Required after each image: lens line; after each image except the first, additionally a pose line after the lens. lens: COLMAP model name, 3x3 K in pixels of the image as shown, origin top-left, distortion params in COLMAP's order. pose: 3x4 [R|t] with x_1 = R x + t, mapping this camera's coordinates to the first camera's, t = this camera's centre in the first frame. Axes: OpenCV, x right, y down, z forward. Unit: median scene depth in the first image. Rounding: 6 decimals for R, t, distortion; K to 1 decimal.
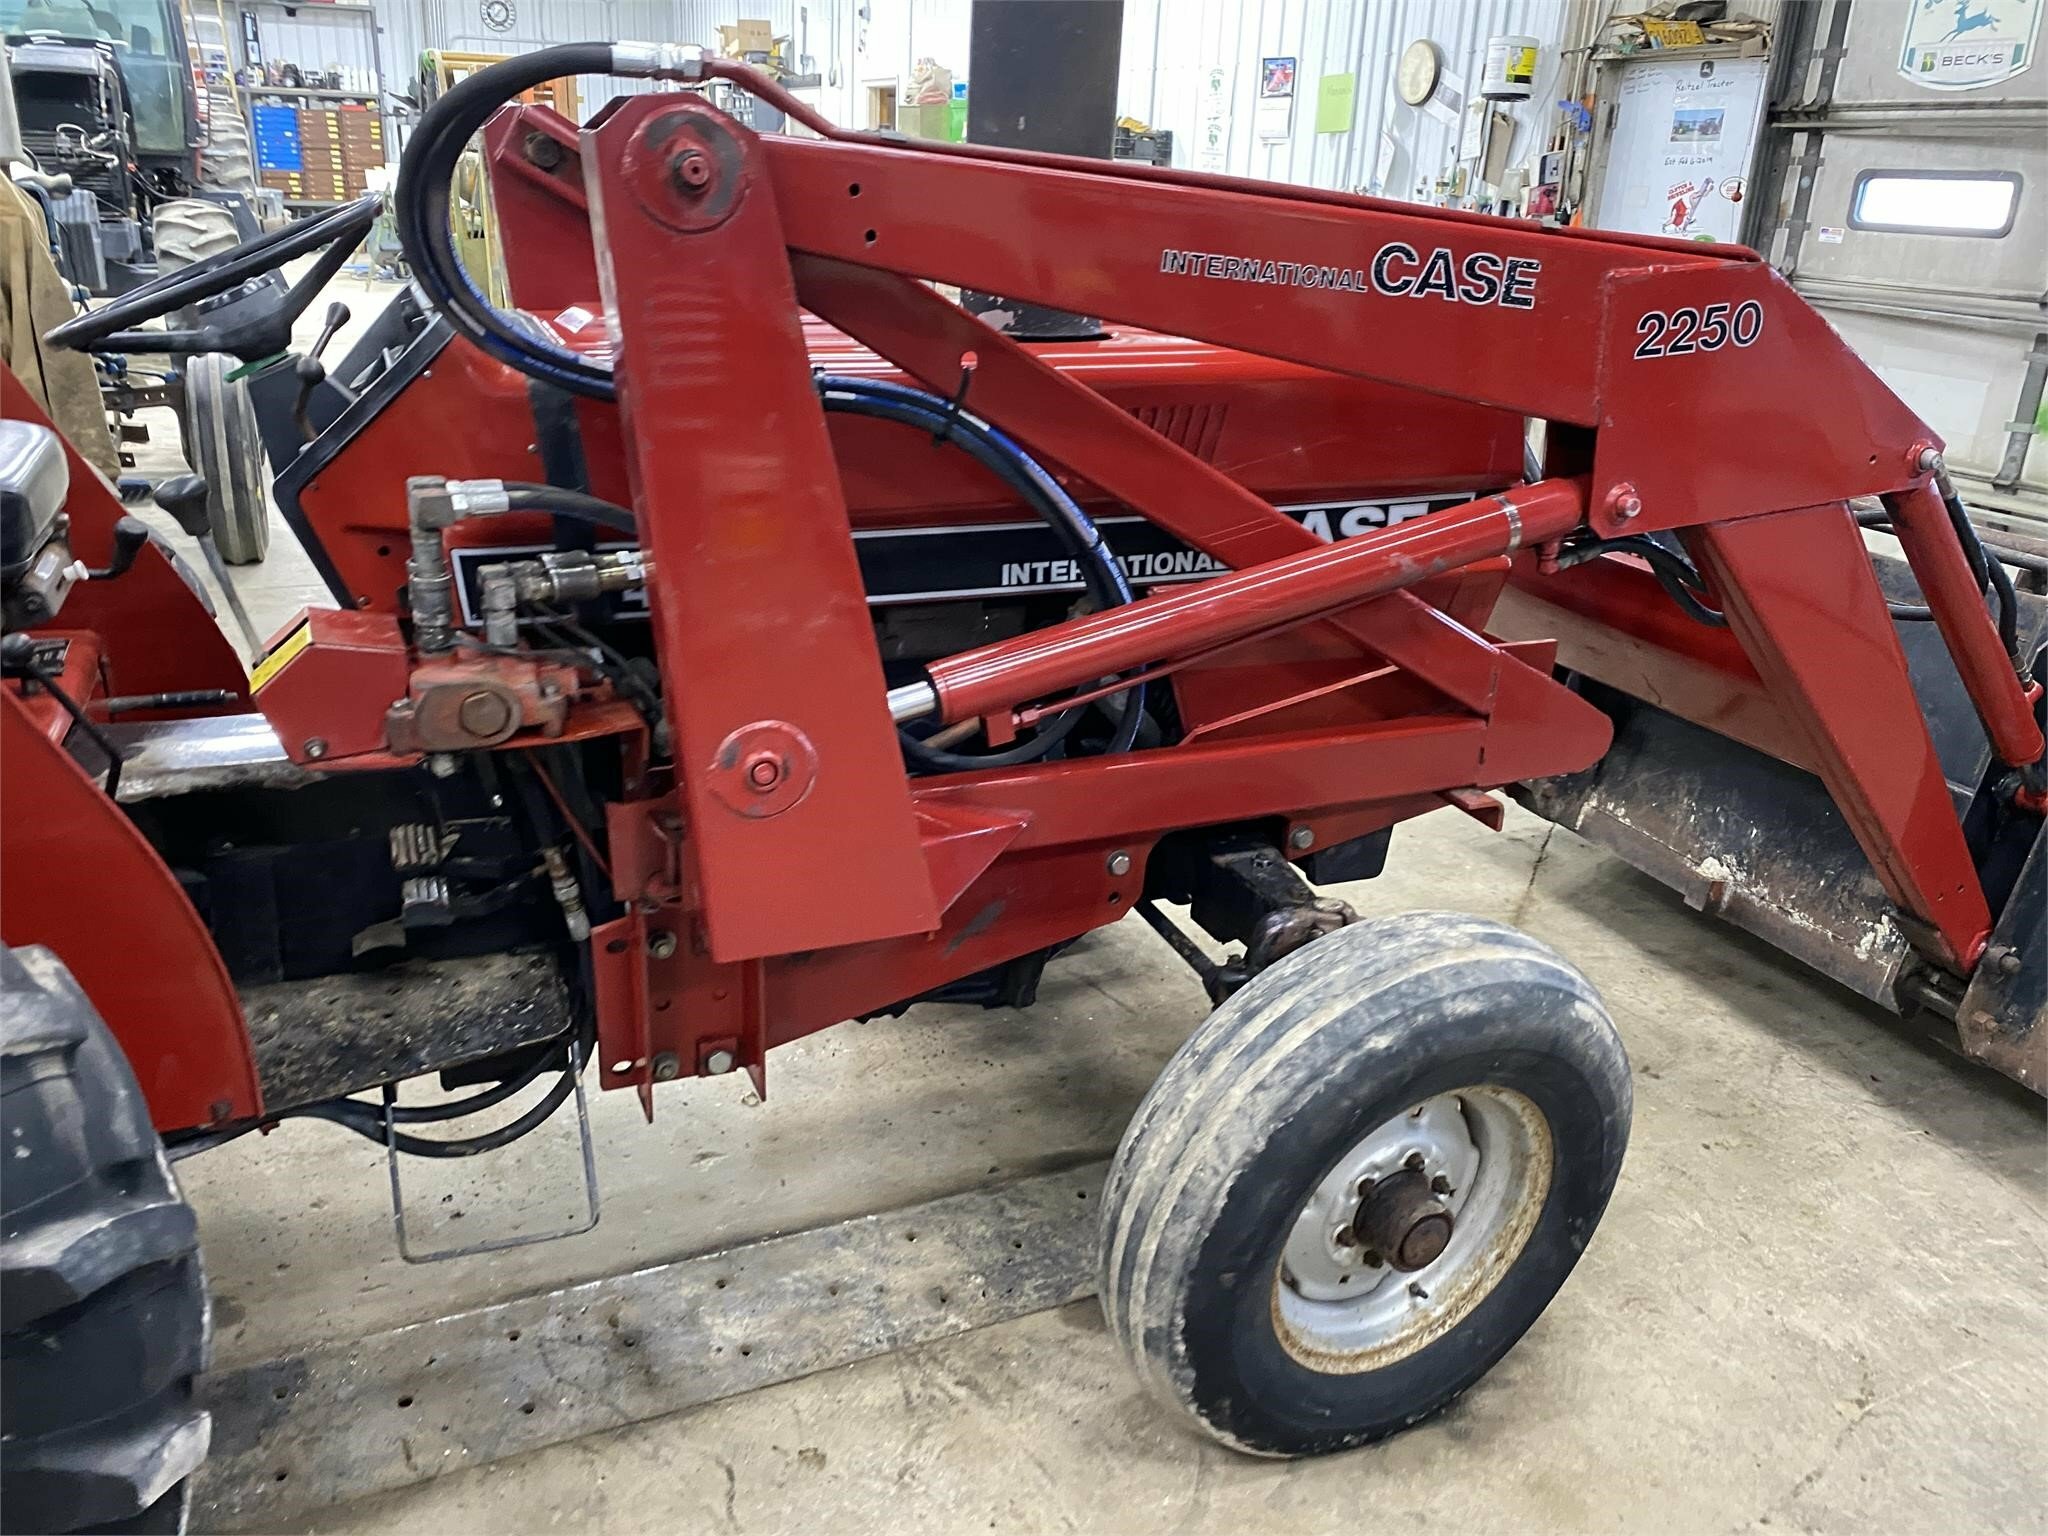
lens RADIAL K [[1574.5, 0, 1015.8], [0, 1574.5, 718.5], [0, 0, 1]] dist [0.012512, -0.005488]
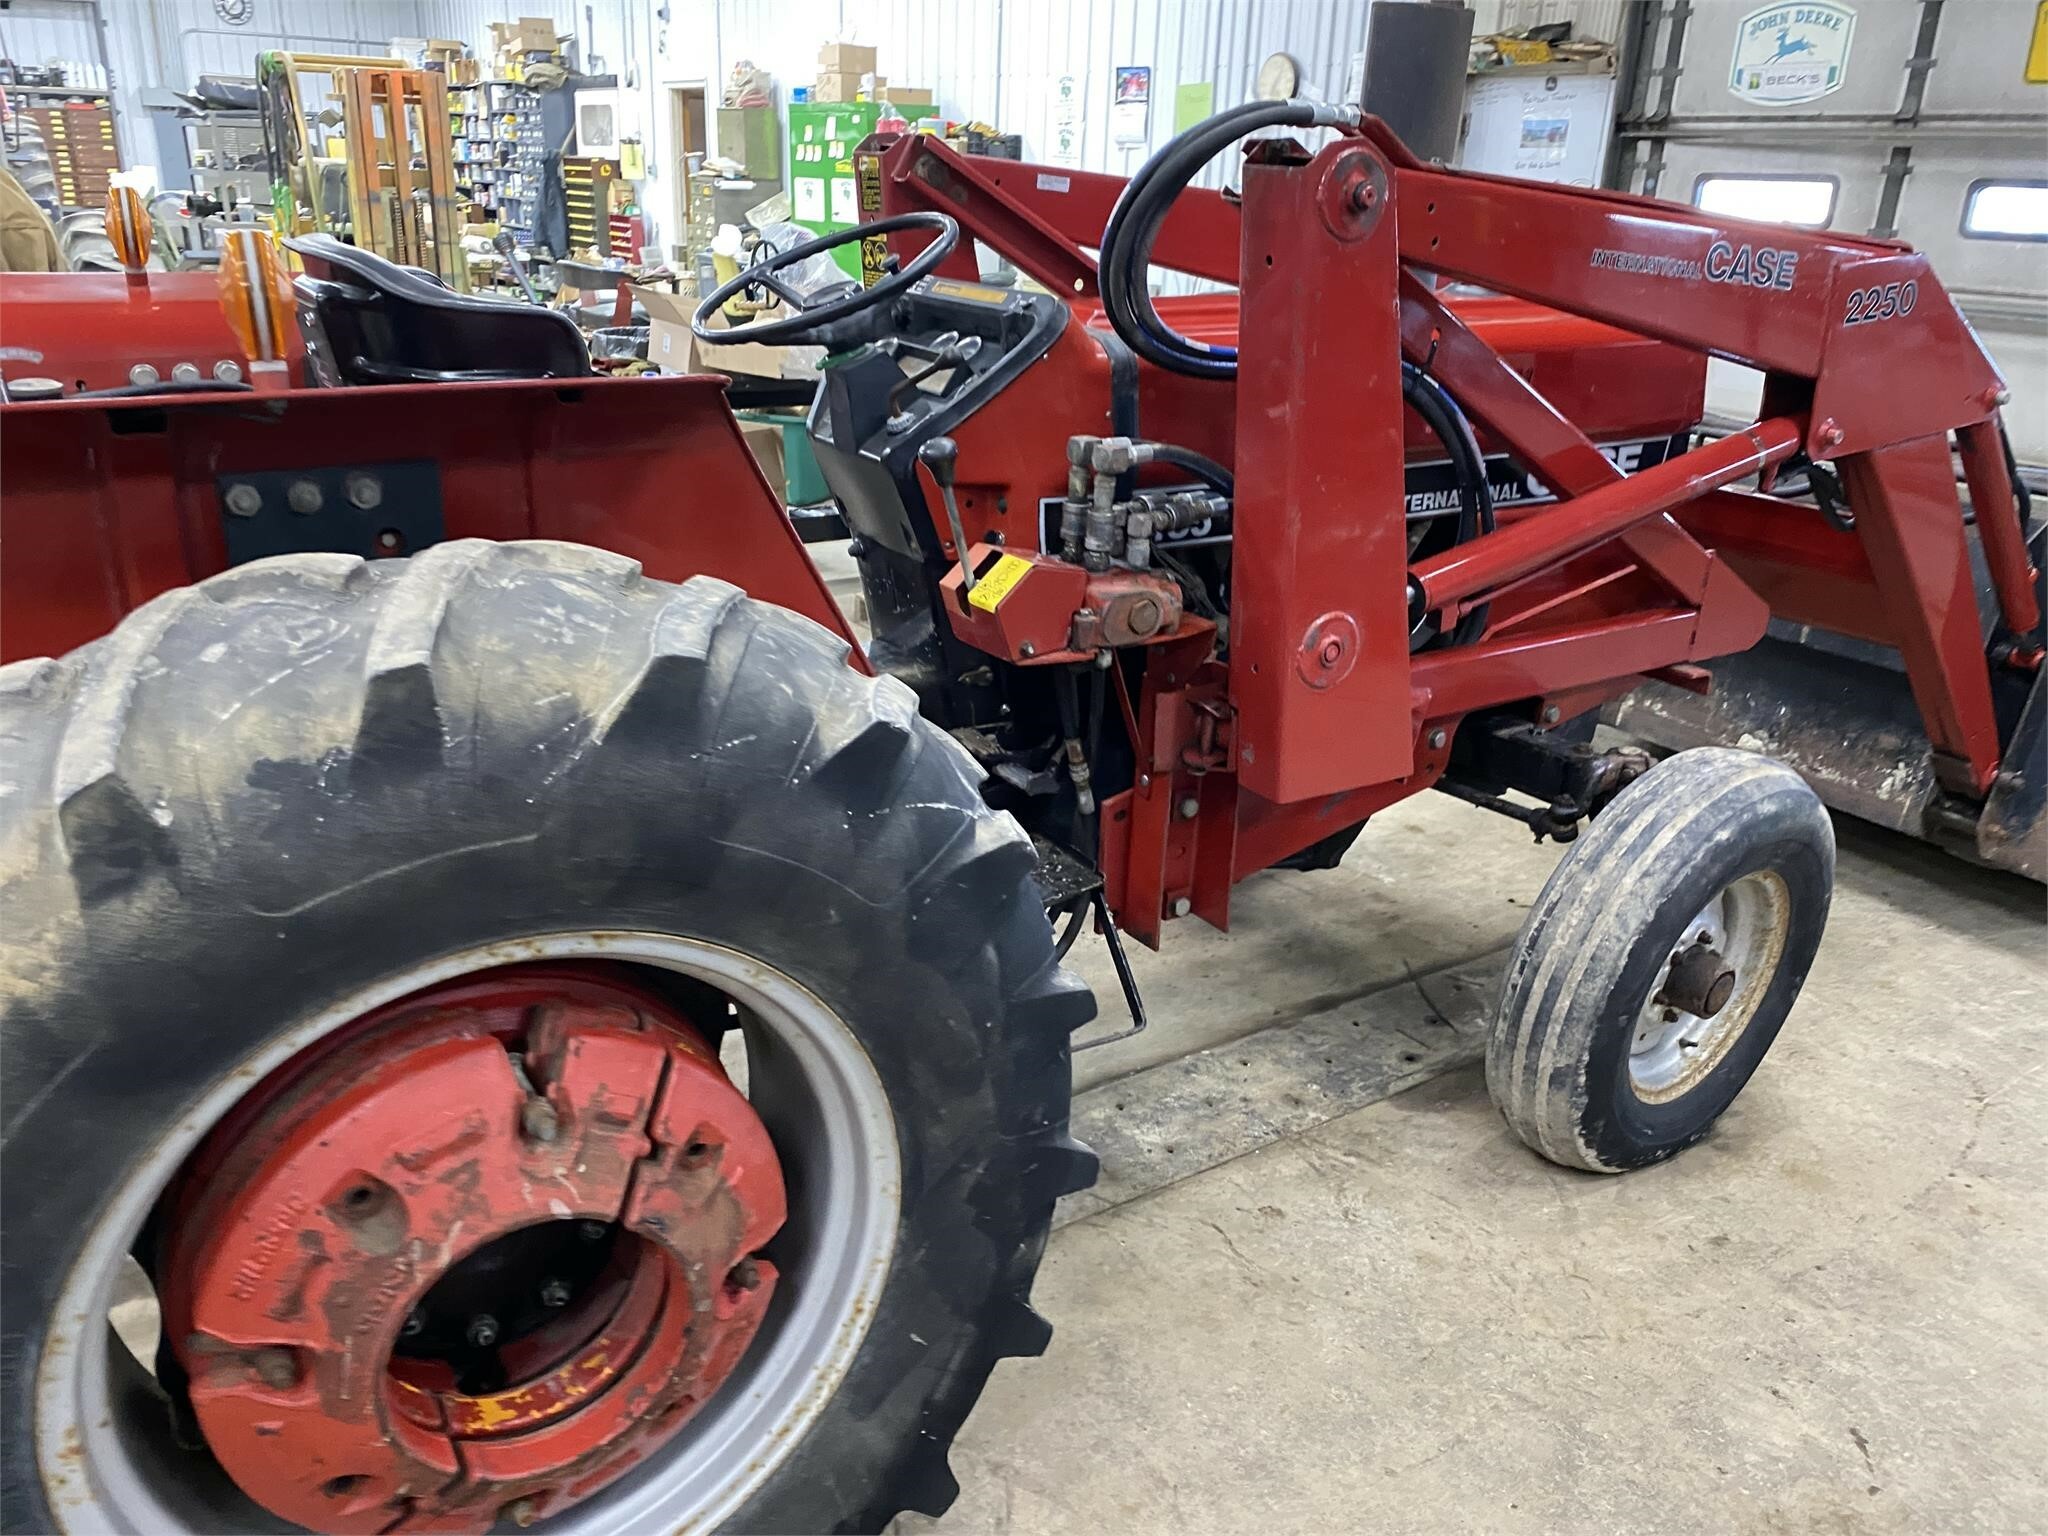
lens RADIAL K [[1572.7, 0, 1006.2], [0, 1572.7, 756.0], [0, 0, 1]] dist [0.015843, -0.010273]
pose [[0.984717, -0.064178, 0.161905, -0.459748], [0.060515, 0.997790, 0.027456, 0.048426], [-0.163309, -0.017239, 0.986424, -0.184374]]
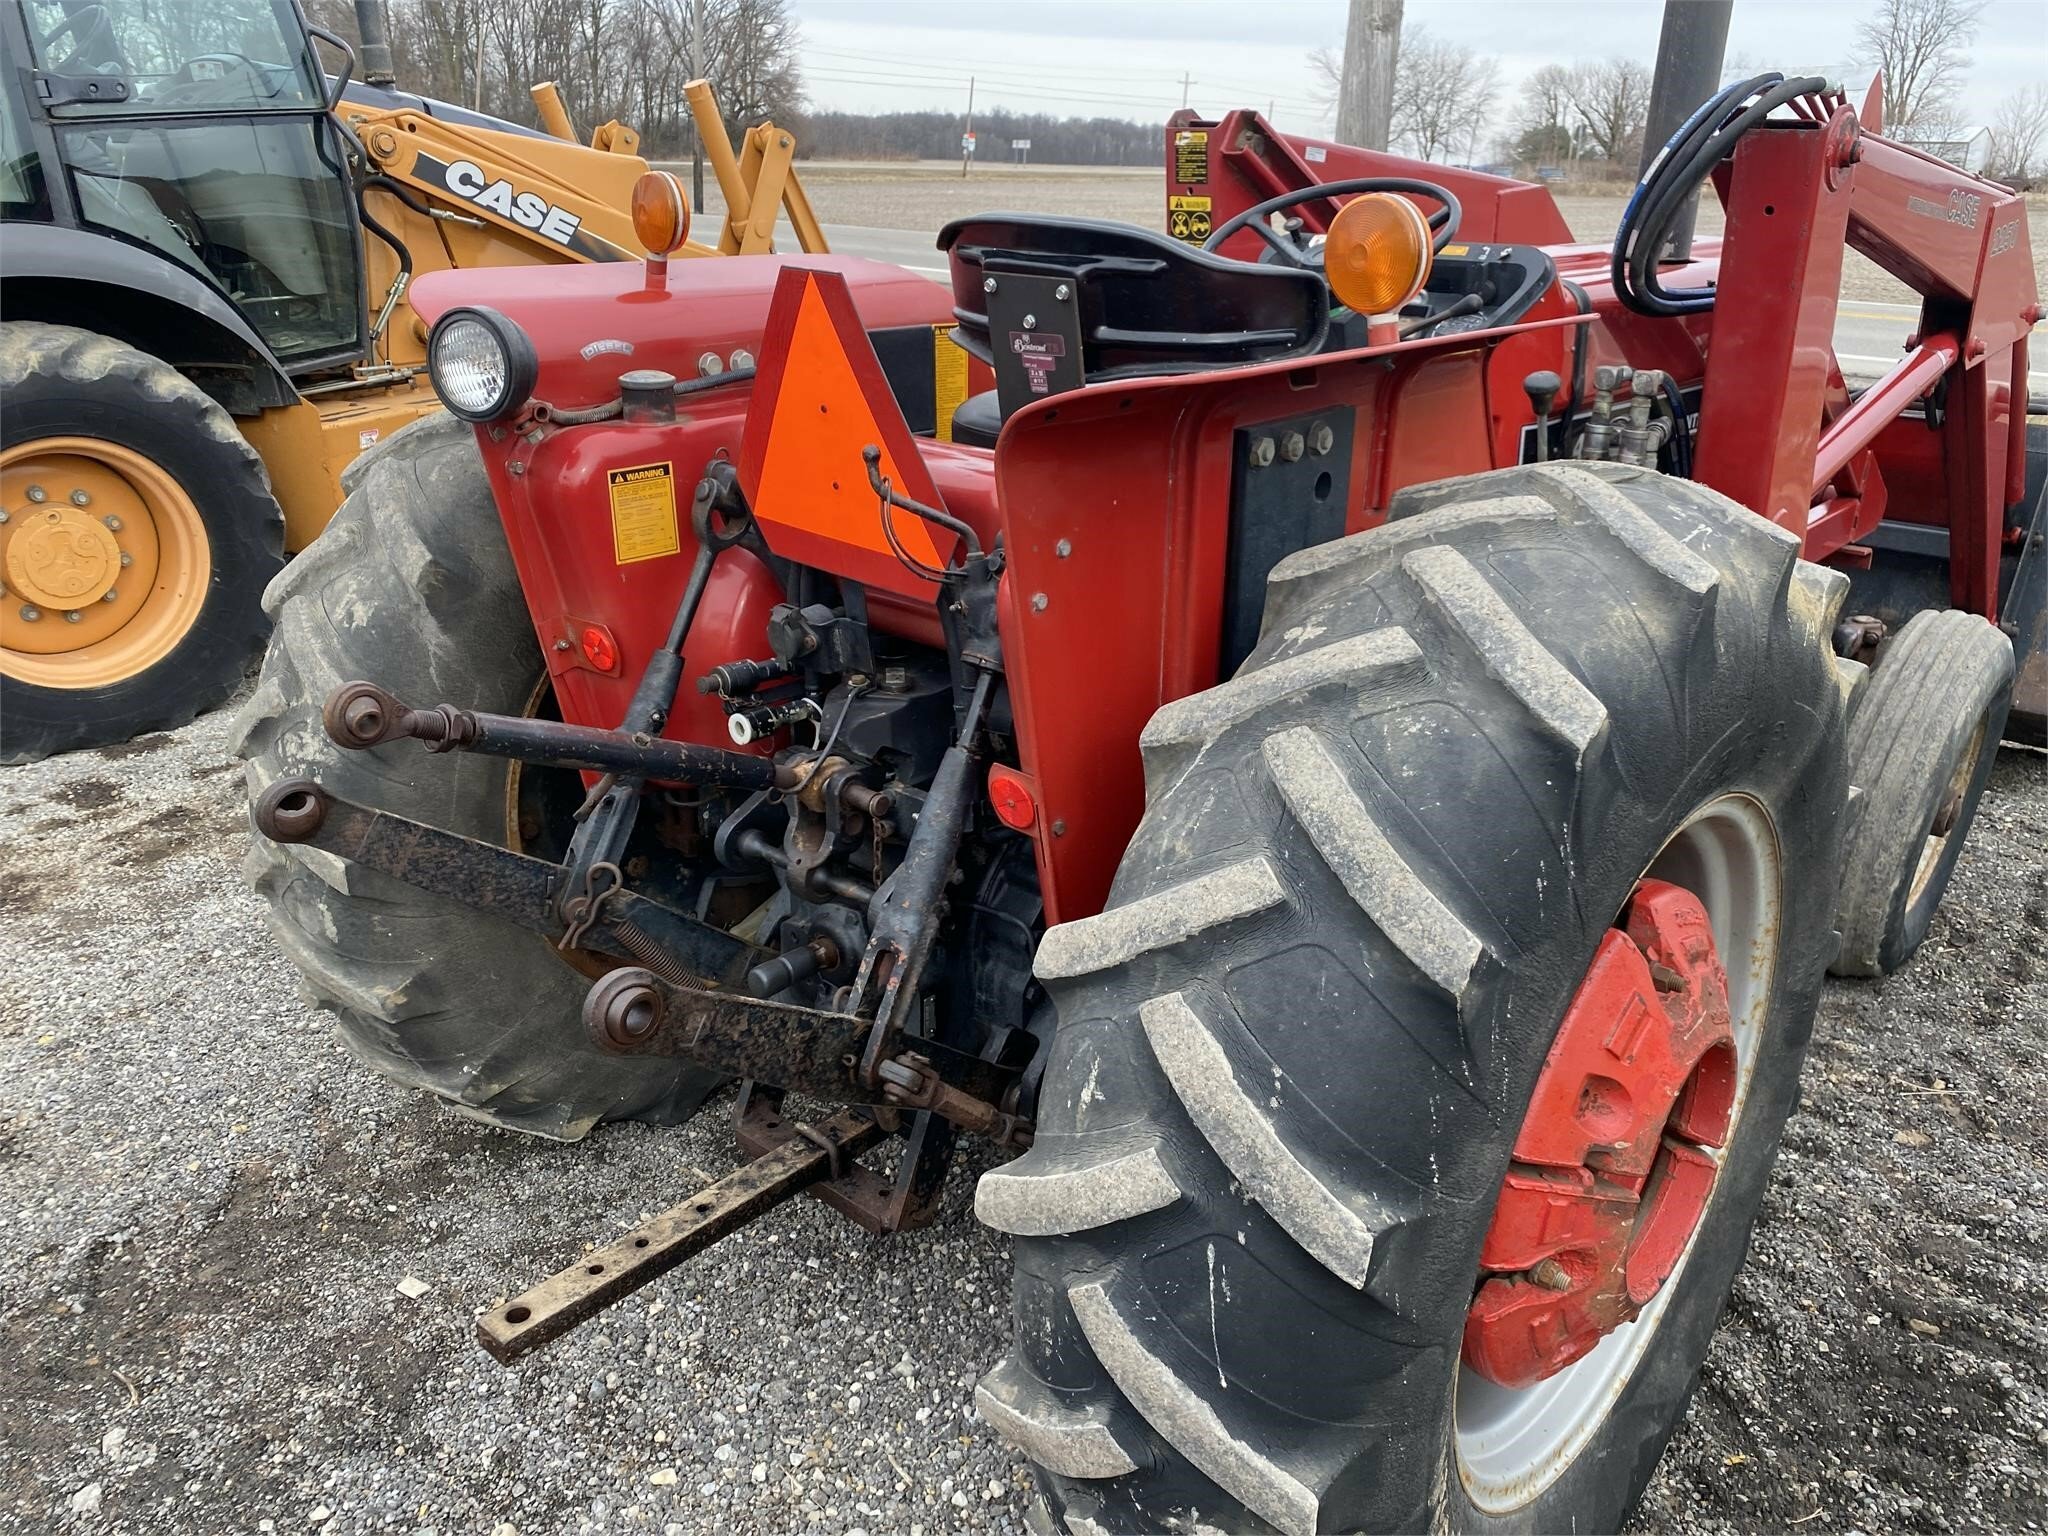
lens RADIAL K [[1590.2, 0, 1030.7], [0, 1590.2, 705.8], [0, 0, 1]] dist [0.046980, -0.003515]
pose [[0.901187, -0.161728, 0.402127, -1.040844], [0.162018, 0.986217, 0.033548, 0.013691], [-0.402011, 0.034919, 0.914969, -0.100892]]
